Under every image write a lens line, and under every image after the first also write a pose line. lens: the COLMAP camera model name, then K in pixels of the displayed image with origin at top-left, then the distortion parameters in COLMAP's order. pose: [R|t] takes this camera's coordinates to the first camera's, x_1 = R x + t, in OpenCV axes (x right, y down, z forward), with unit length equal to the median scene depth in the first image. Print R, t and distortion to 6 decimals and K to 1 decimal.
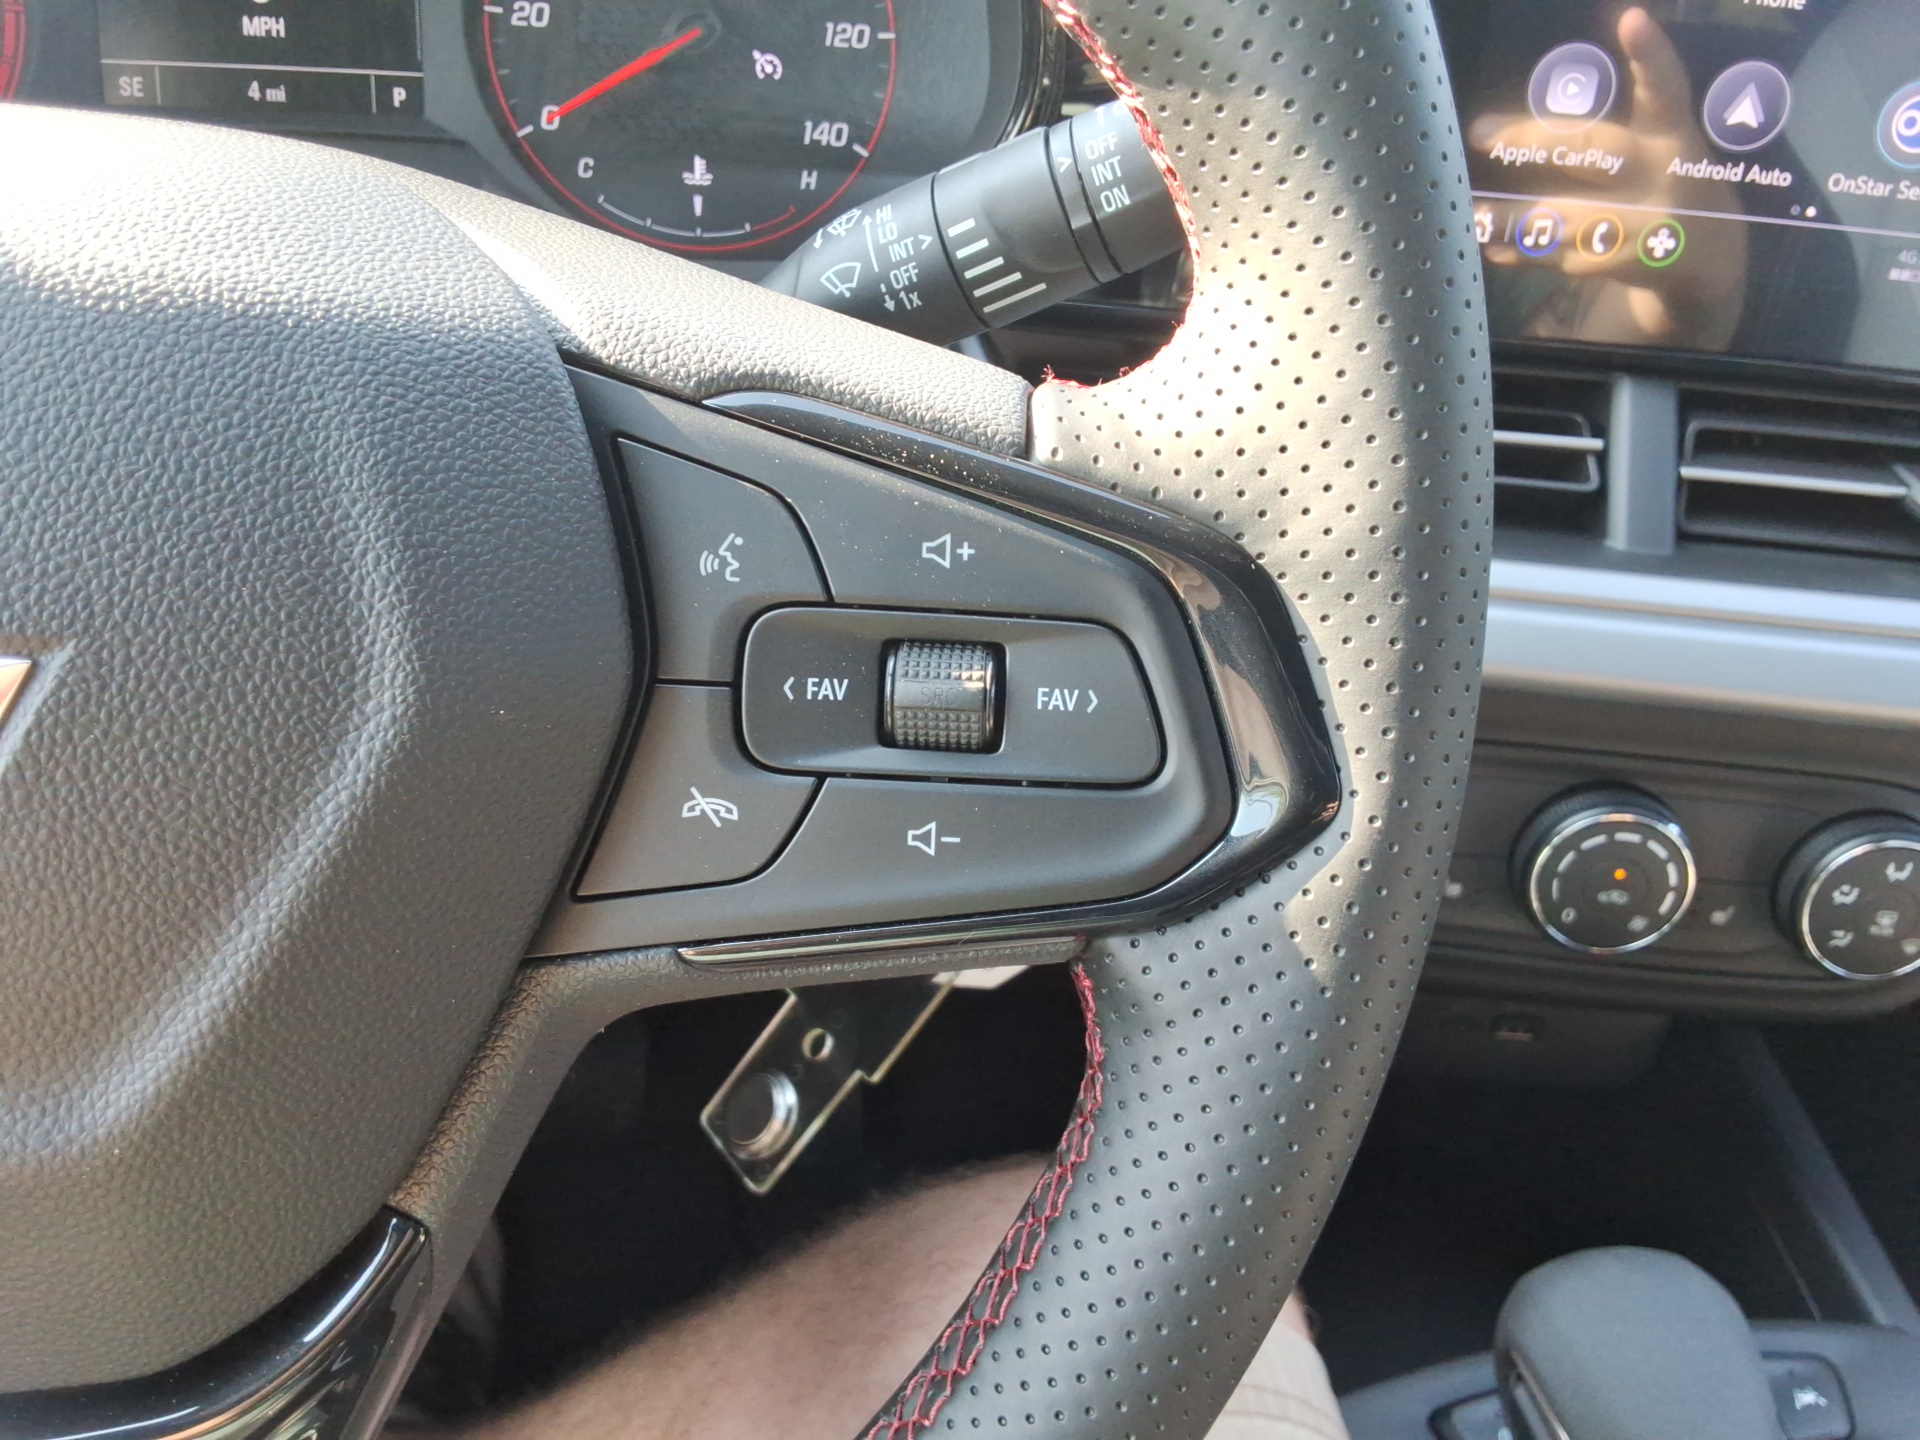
lens RADIAL K [[1560.5, 0, 972.6], [0, 1560.5, 723.4], [0, 0, 1]] dist [0.089557, -0.140970]
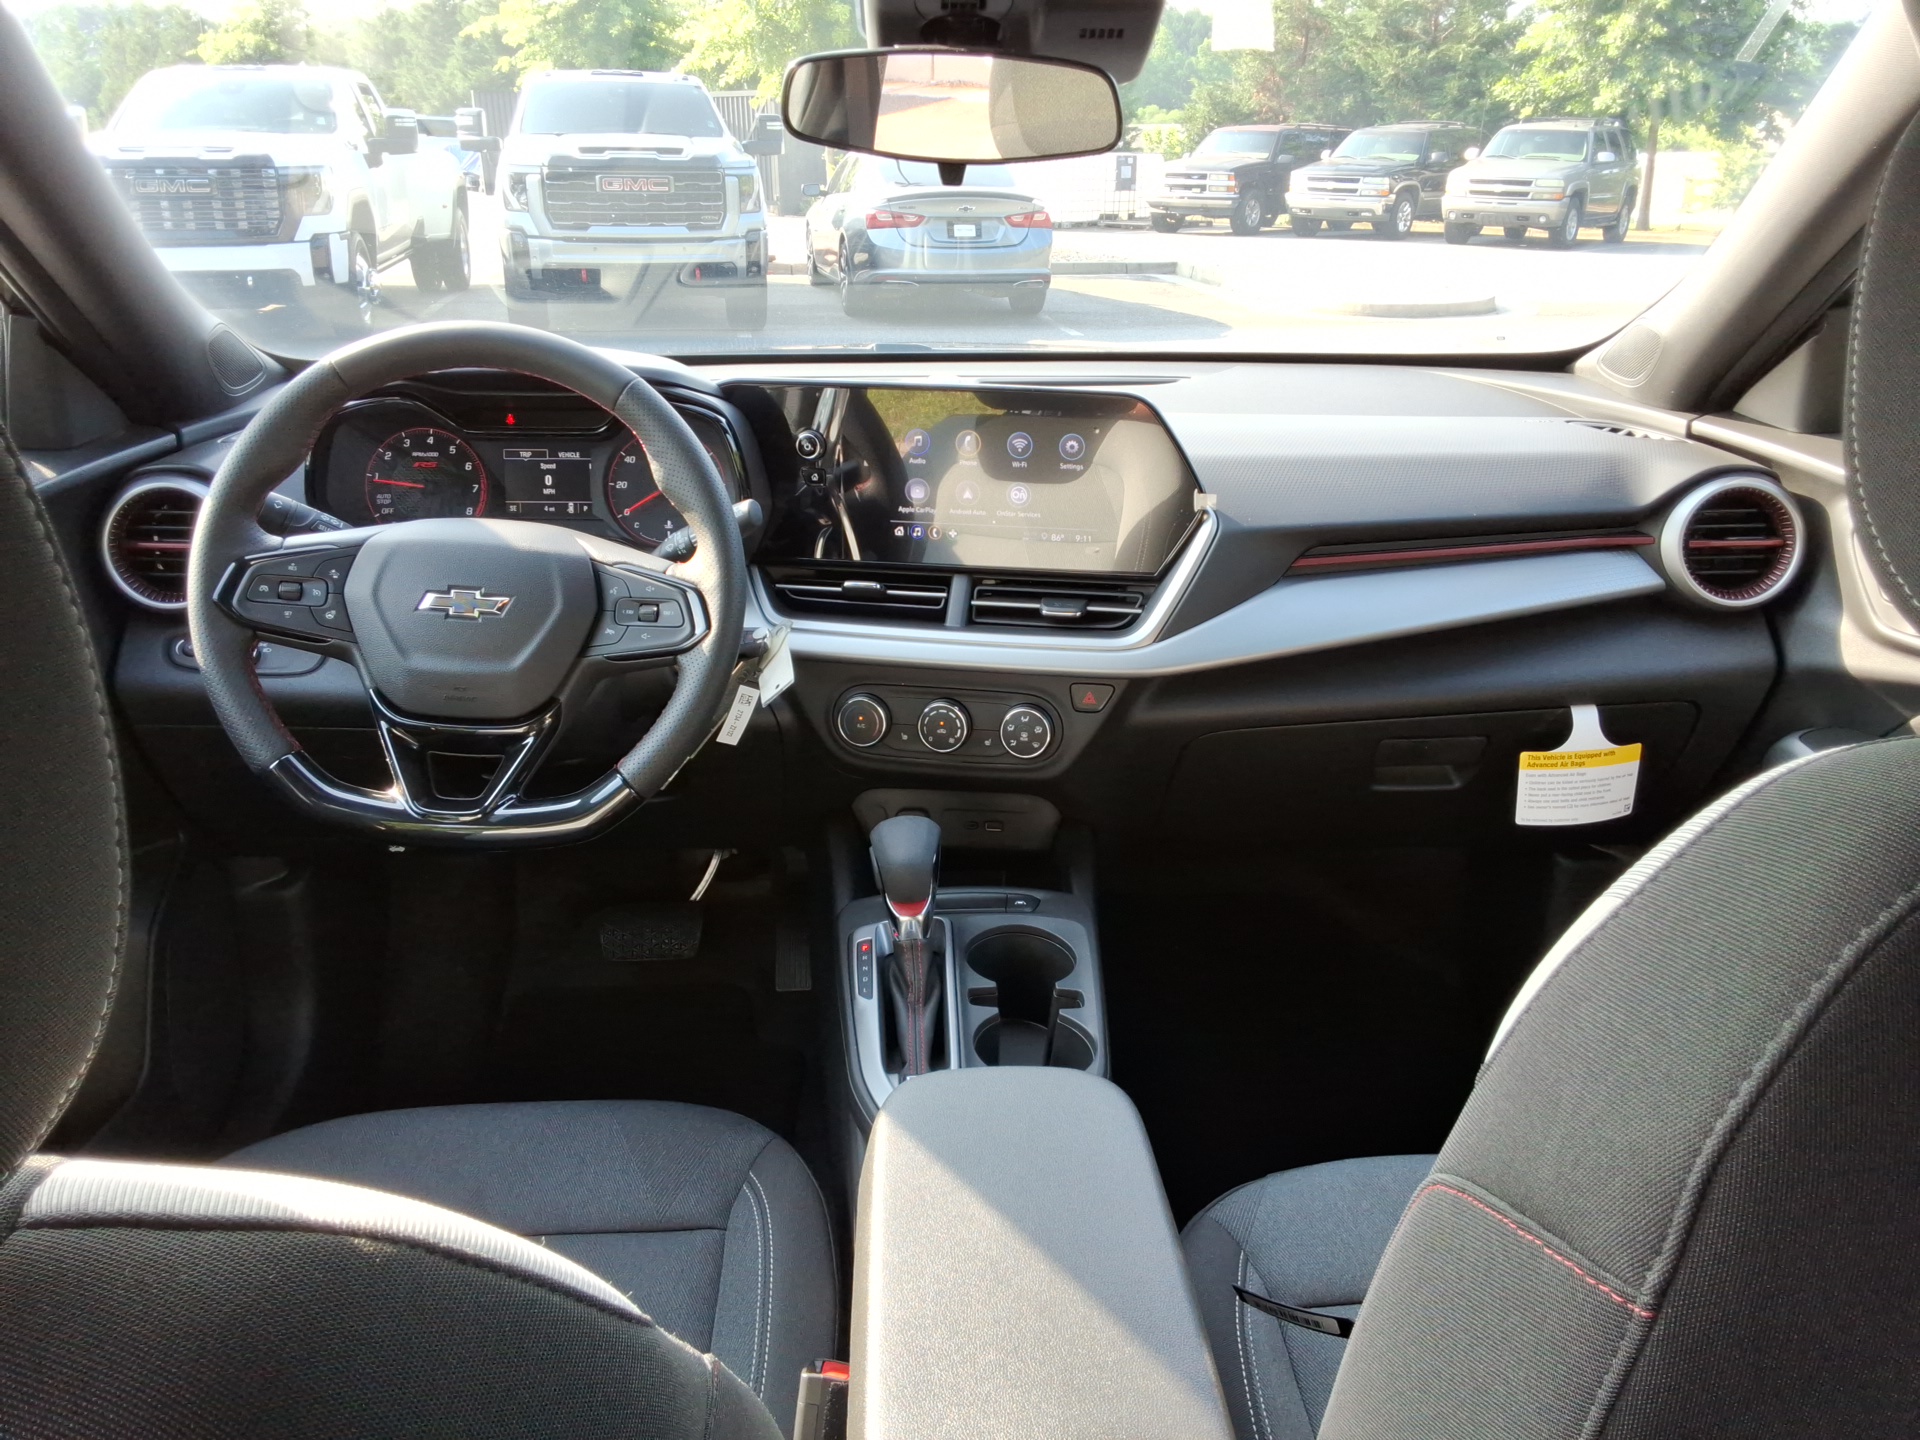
lens RADIAL K [[1533.4, 0, 979.3], [0, 1533.4, 740.8], [0, 0, 1]] dist [0.089612, -0.156154]
pose [[0.989197, -0.023216, -0.144739, 0.983106], [-0.002597, 0.984449, -0.175654, 0.711433], [0.146566, 0.174132, 0.973754, -2.112759]]
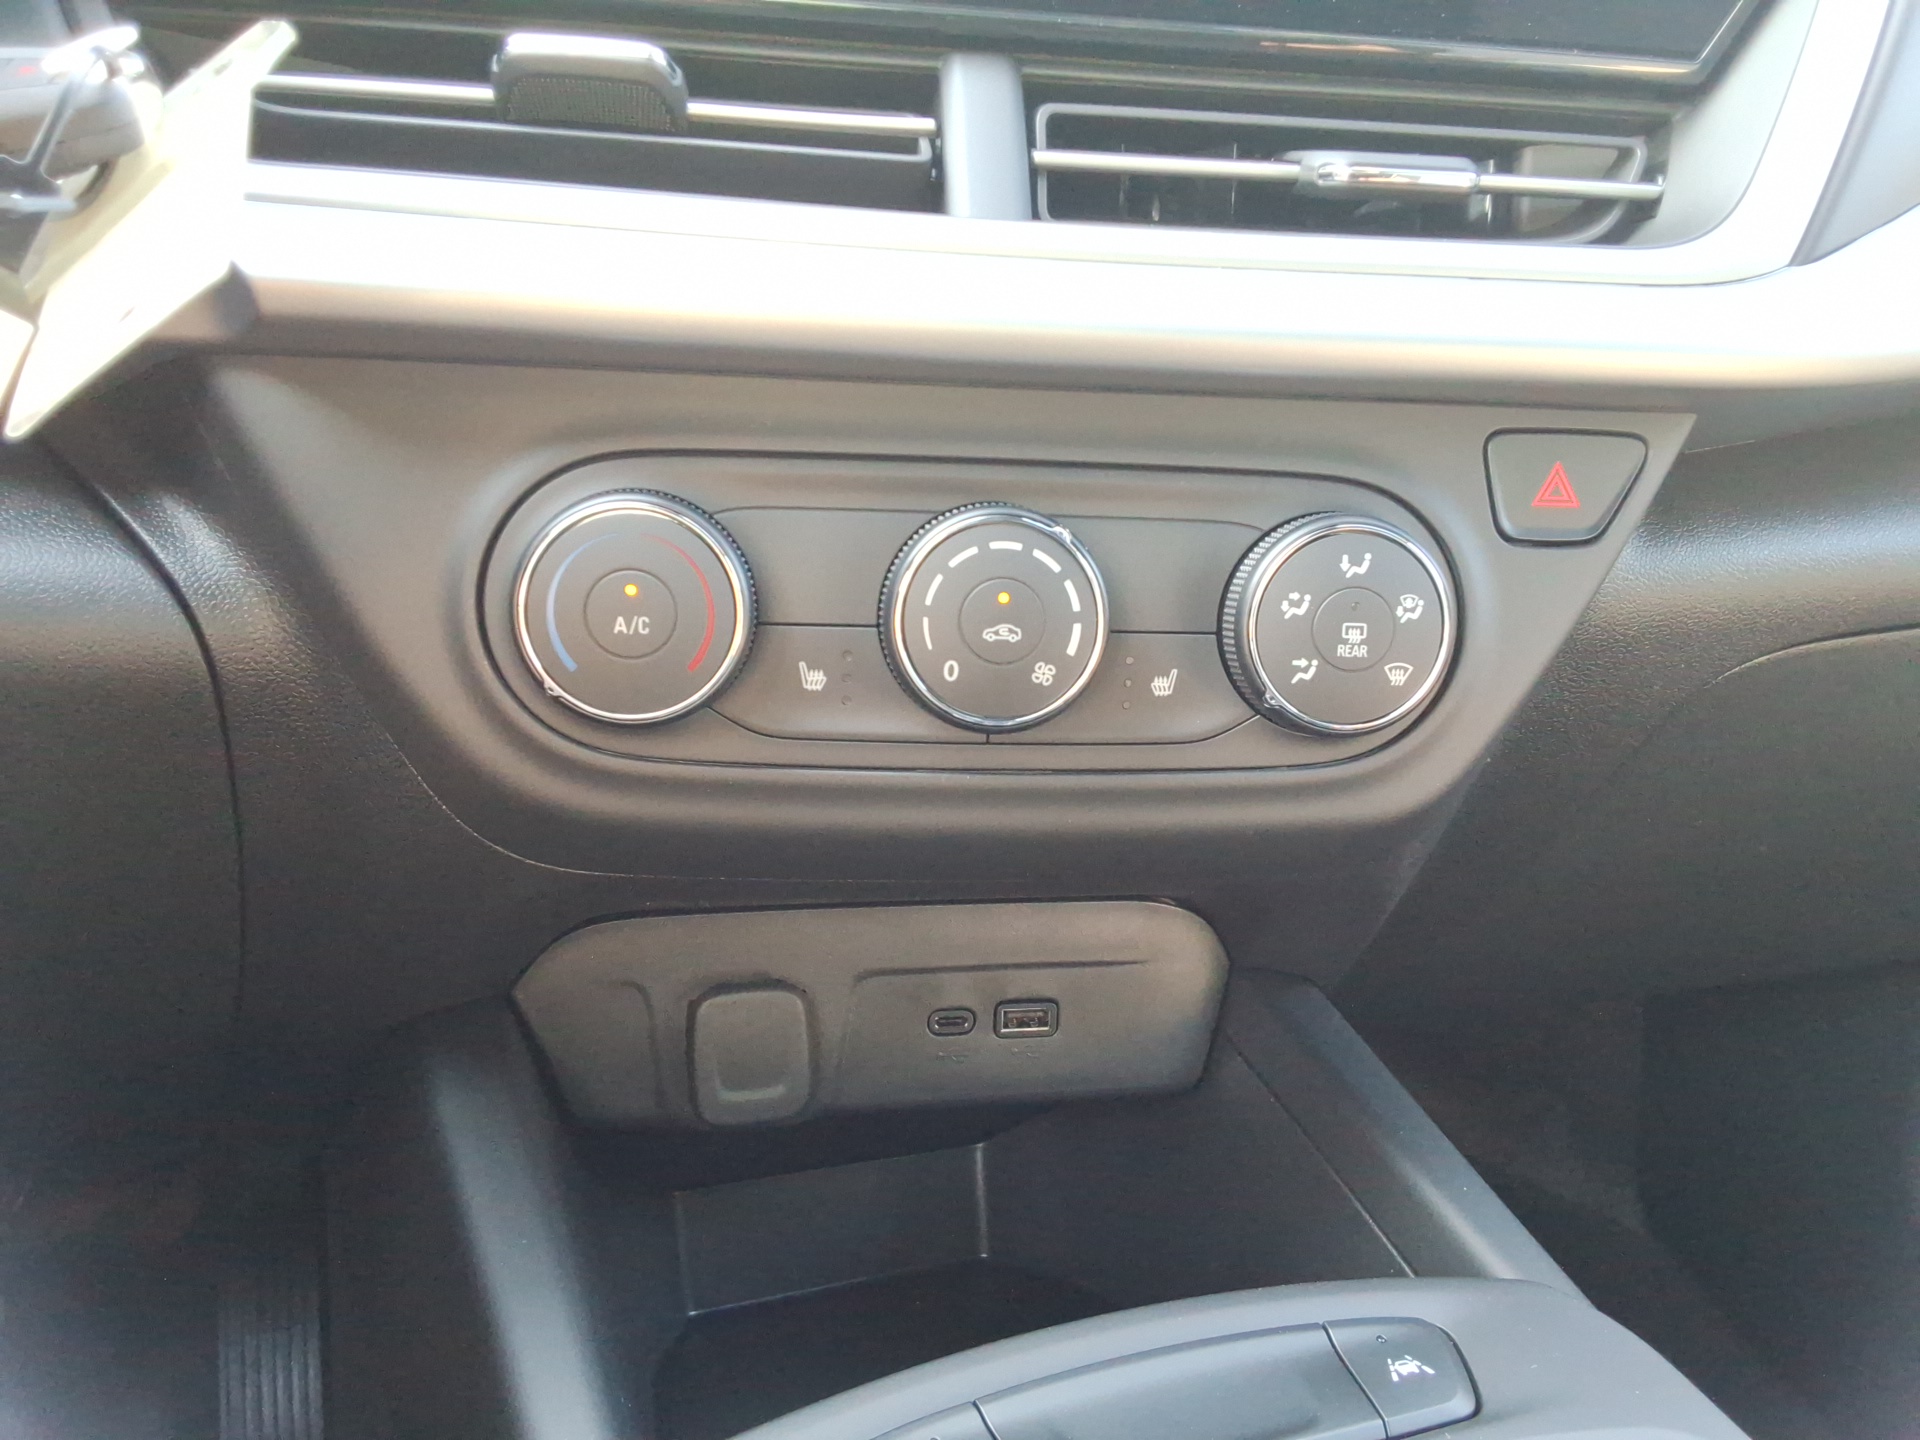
lens RADIAL K [[1560.5, 0, 972.6], [0, 1560.5, 723.4], [0, 0, 1]] dist [0.089557, -0.140970]
pose [[0.981899, -0.073102, 0.174728, 0.278187], [0.116208, 0.960991, -0.250982, 0.350351], [-0.149565, 0.266743, 0.952092, 0.341082]]
